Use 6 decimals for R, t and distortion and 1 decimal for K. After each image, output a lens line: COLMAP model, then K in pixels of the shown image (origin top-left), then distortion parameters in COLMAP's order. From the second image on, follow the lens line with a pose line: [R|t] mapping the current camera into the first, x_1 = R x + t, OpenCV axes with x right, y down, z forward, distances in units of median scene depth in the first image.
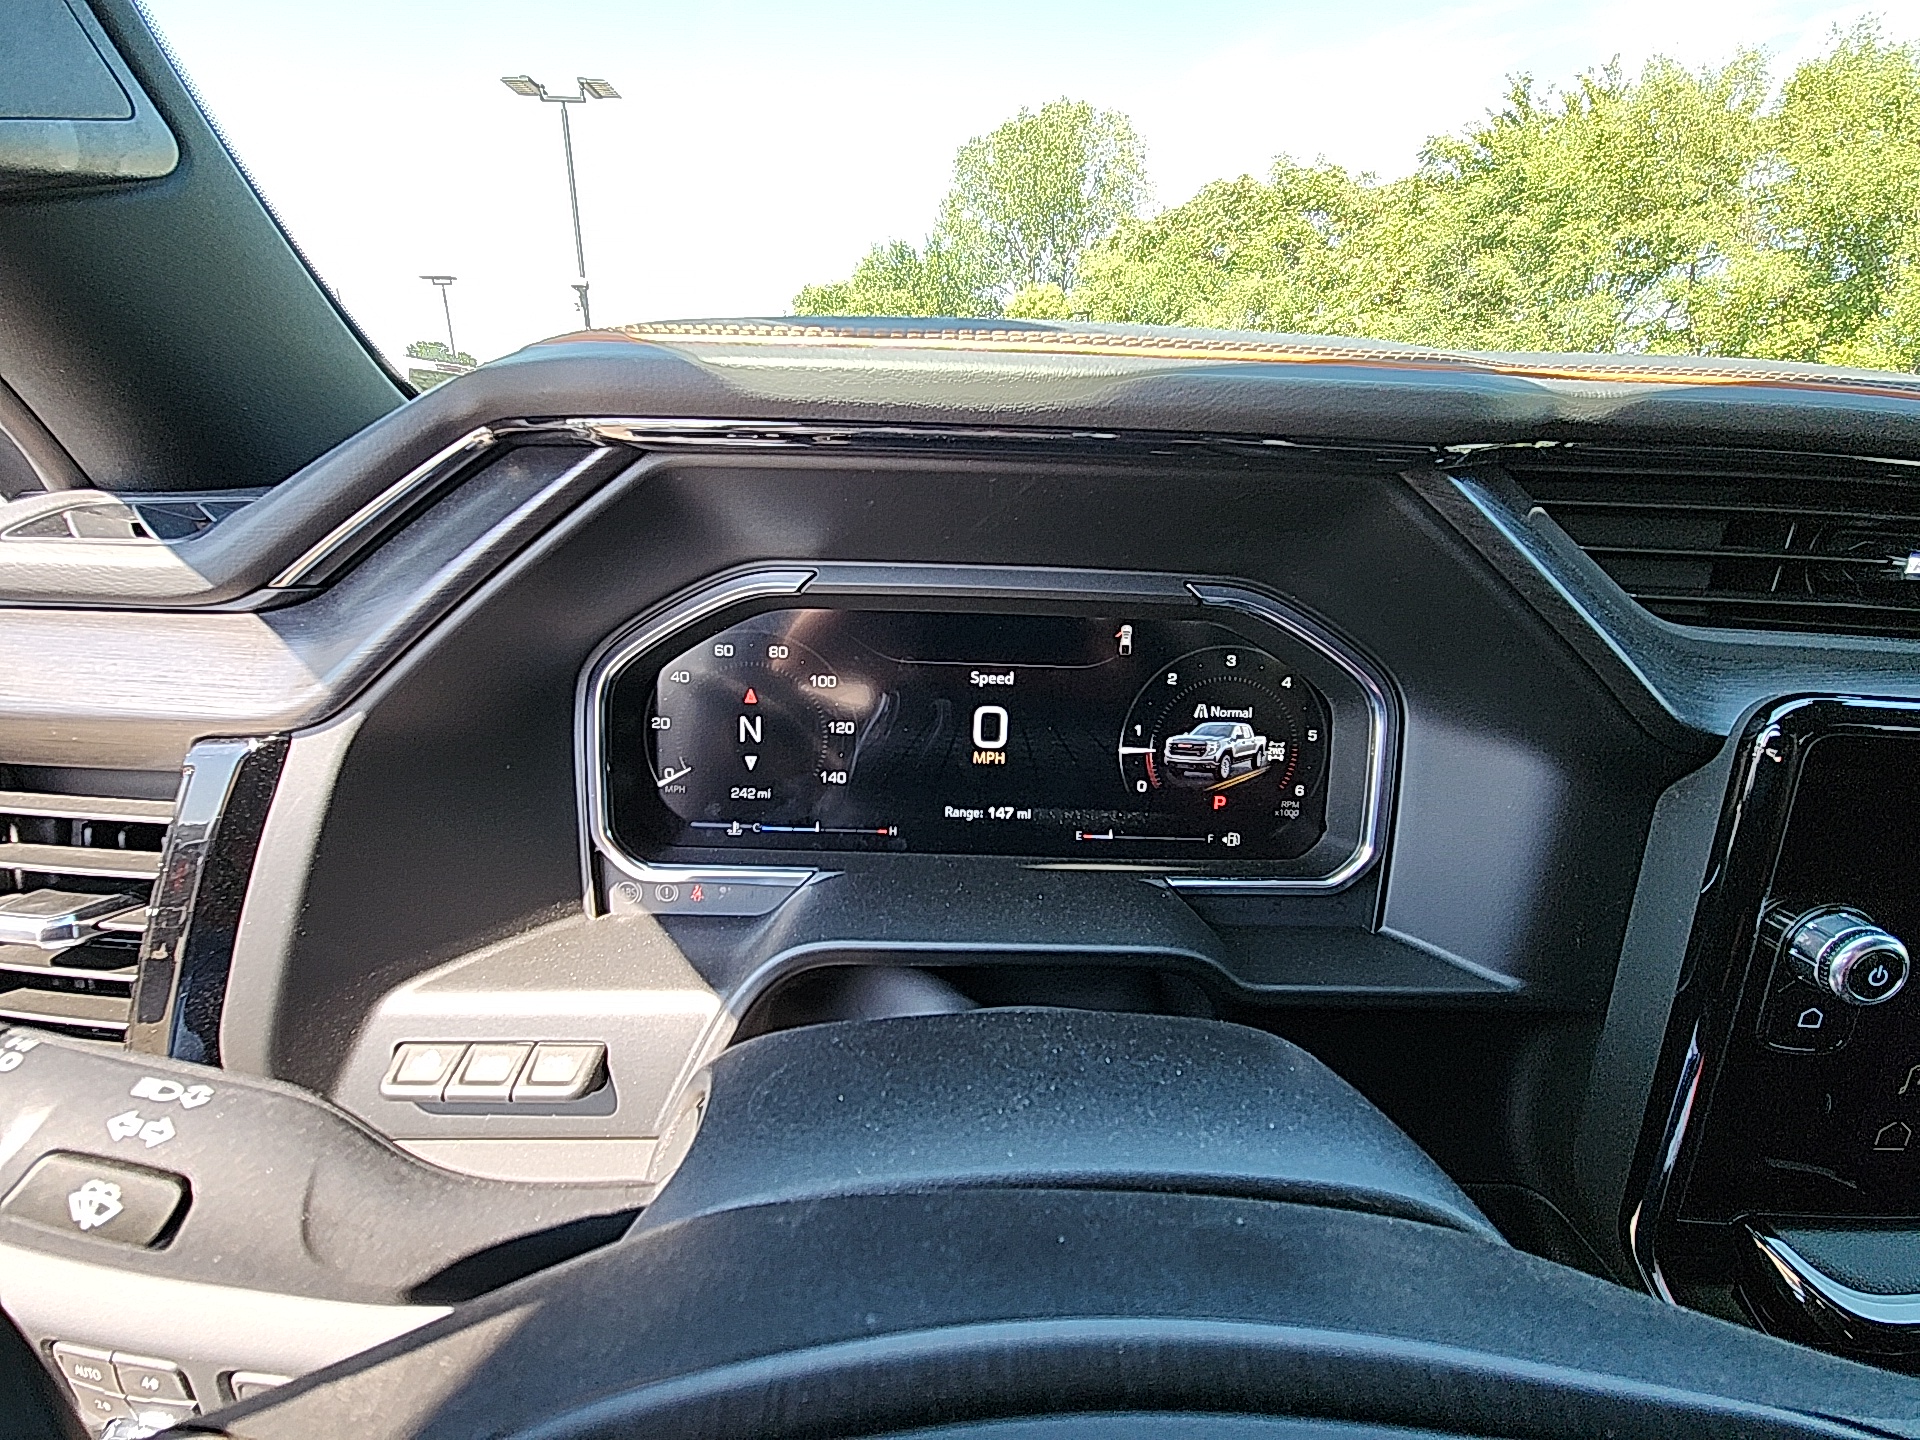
lens RADIAL K [[766.2, 0, 954.0], [0, 766.2, 713.2], [0, 0, 1]] dist [0.002486, -0.000054]
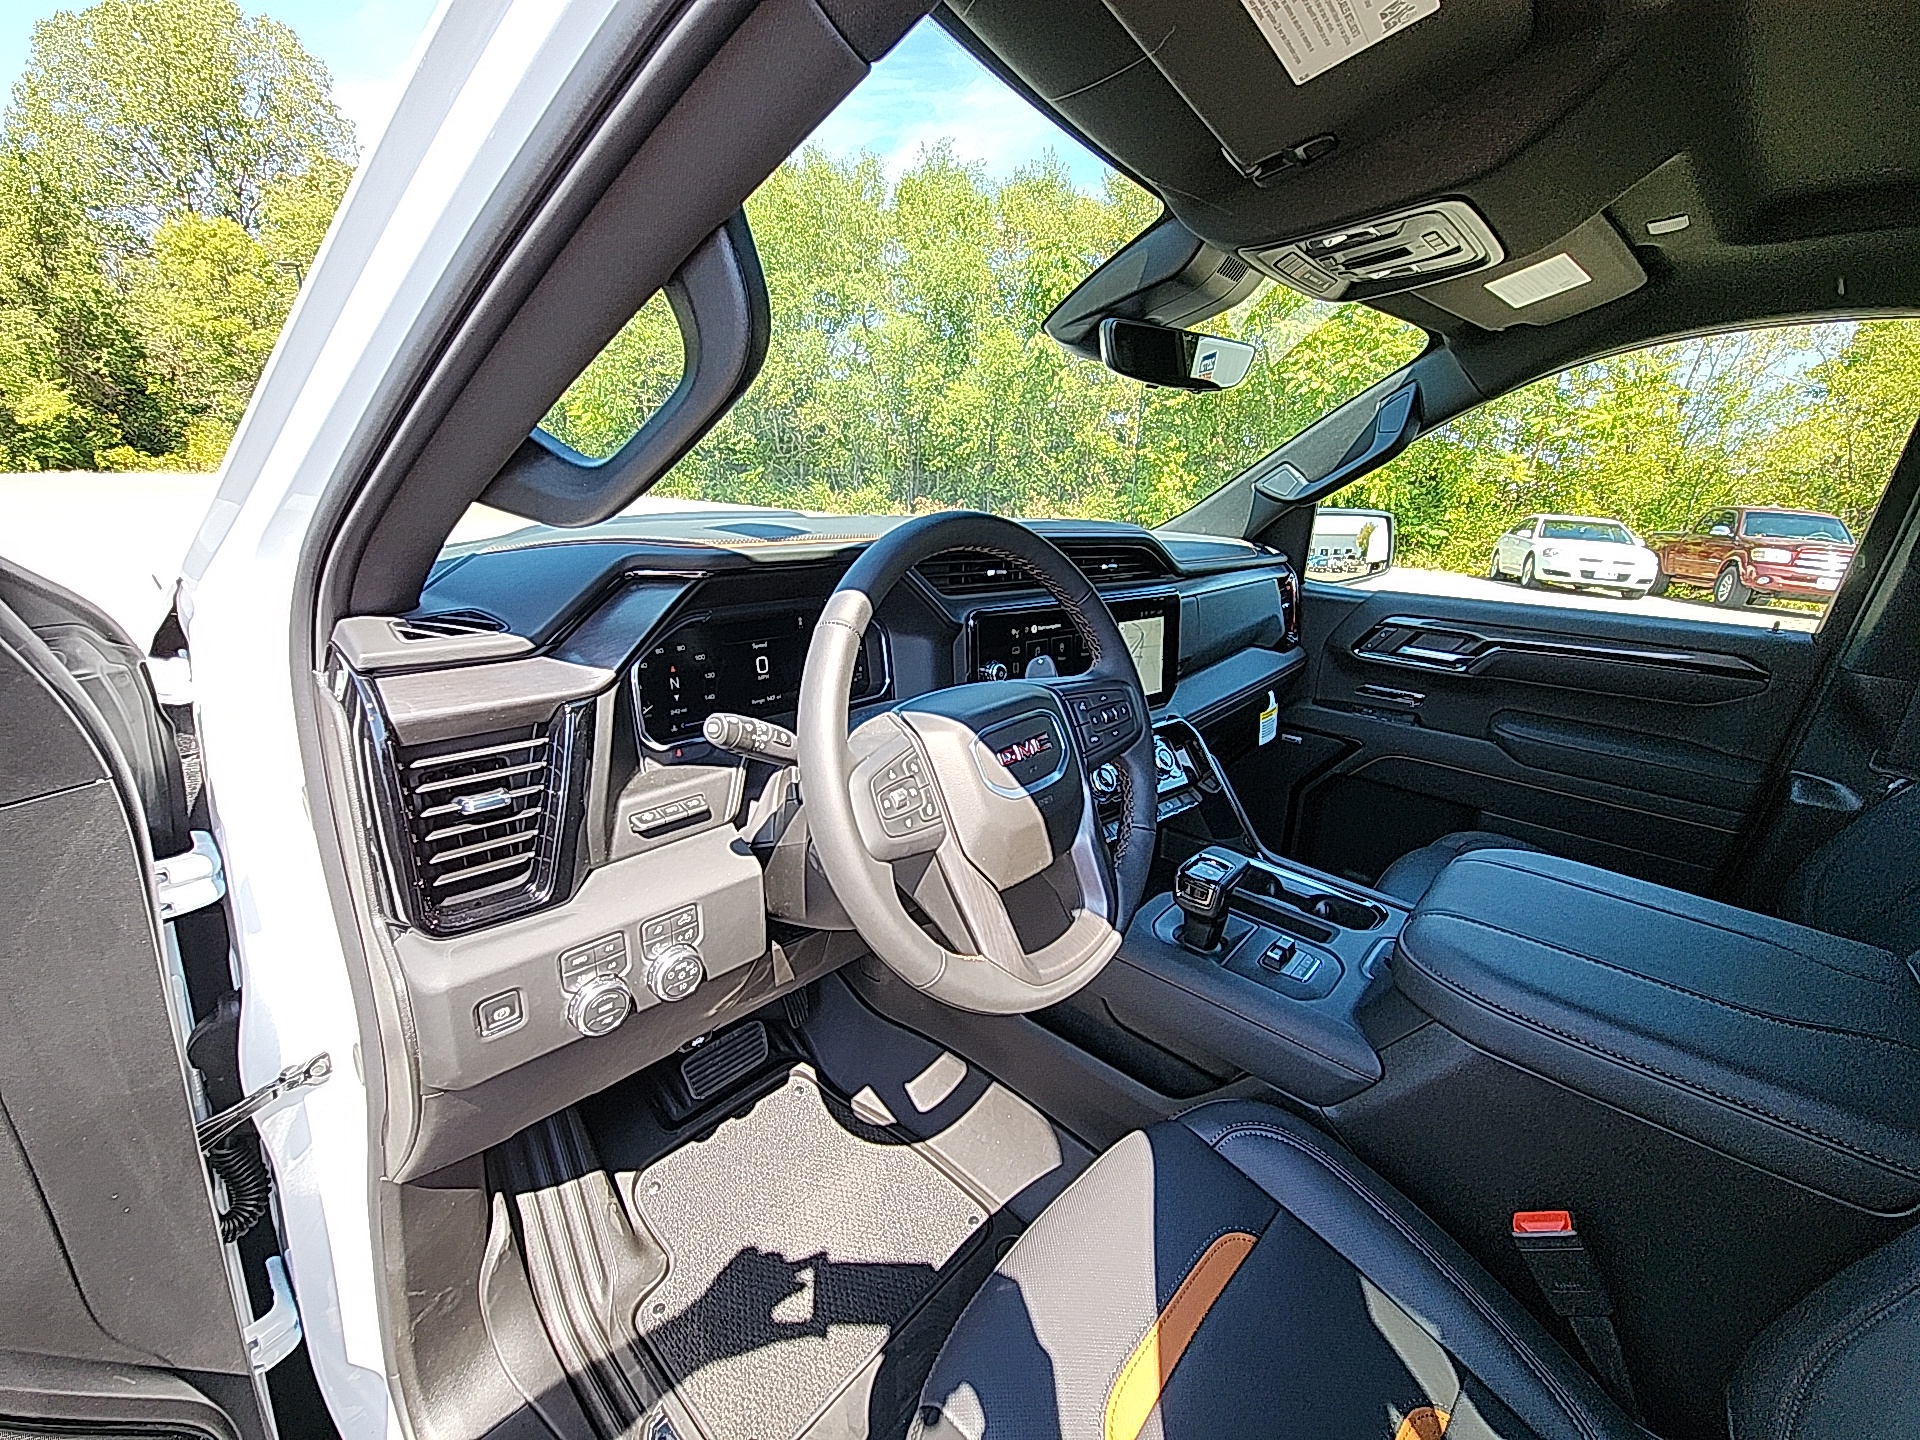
lens RADIAL K [[779.9, 0, 955.5], [0, 779.9, 713.7], [0, 0, 1]] dist [0.000056, -0.000049]
pose [[0.686592, -0.216509, 0.694057, -1.302260], [0.212694, 0.972681, 0.093019, 0.069929], [-0.695236, 0.083756, 0.713886, -1.231021]]
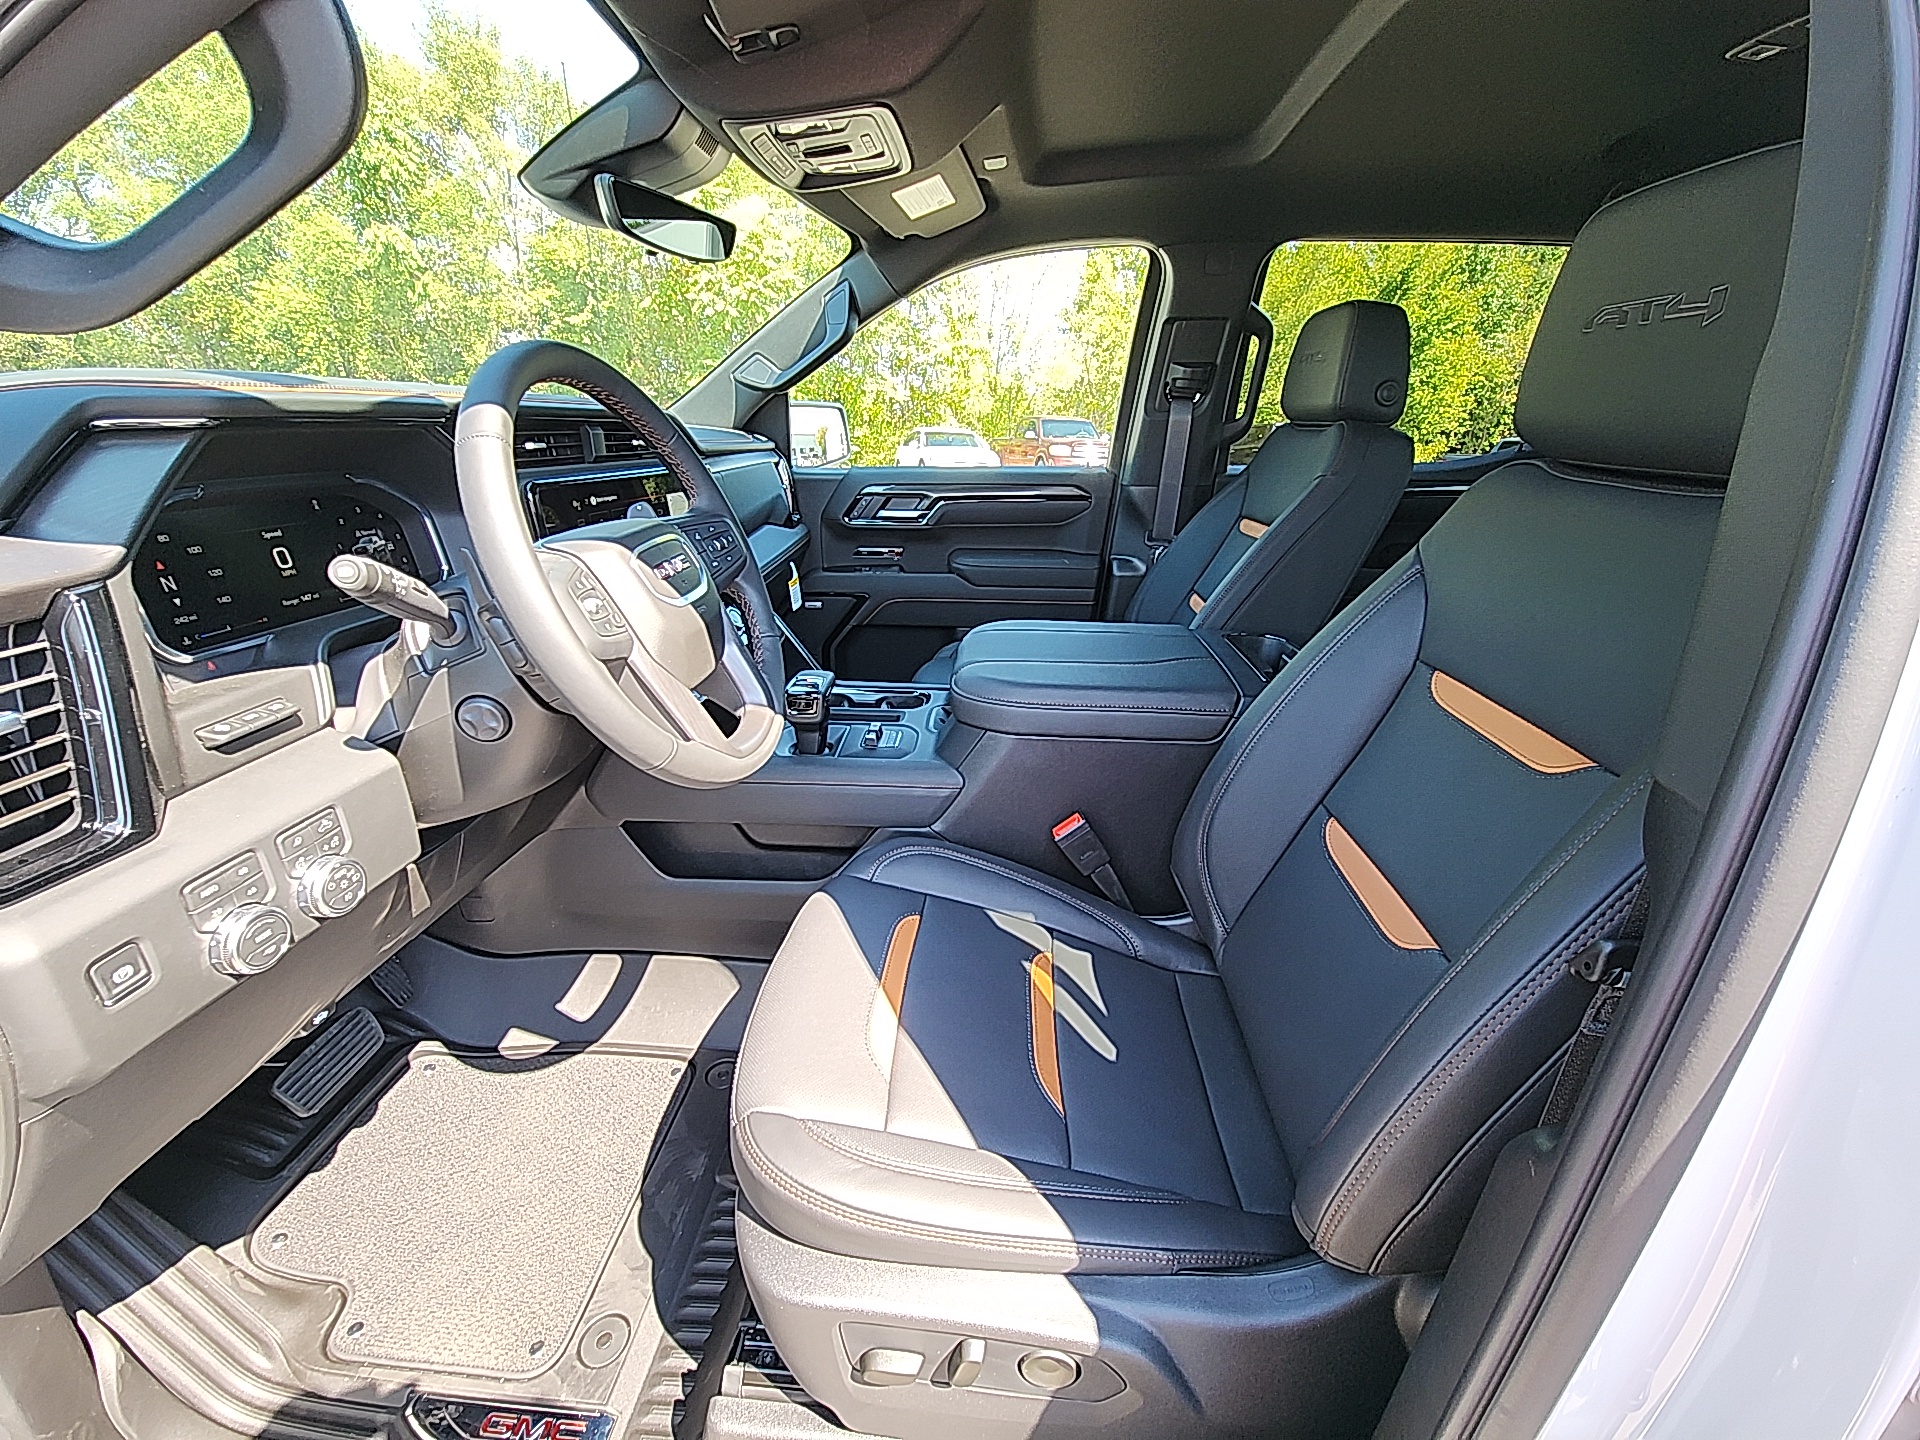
lens RADIAL K [[766.2, 0, 954.0], [0, 766.2, 713.2], [0, 0, 1]] dist [0.002486, -0.000054]
pose [[0.083553, -0.385216, 0.919036, -1.856326], [0.305479, 0.887760, 0.344334, 0.229300], [-0.948526, 0.251976, 0.191850, -1.018965]]
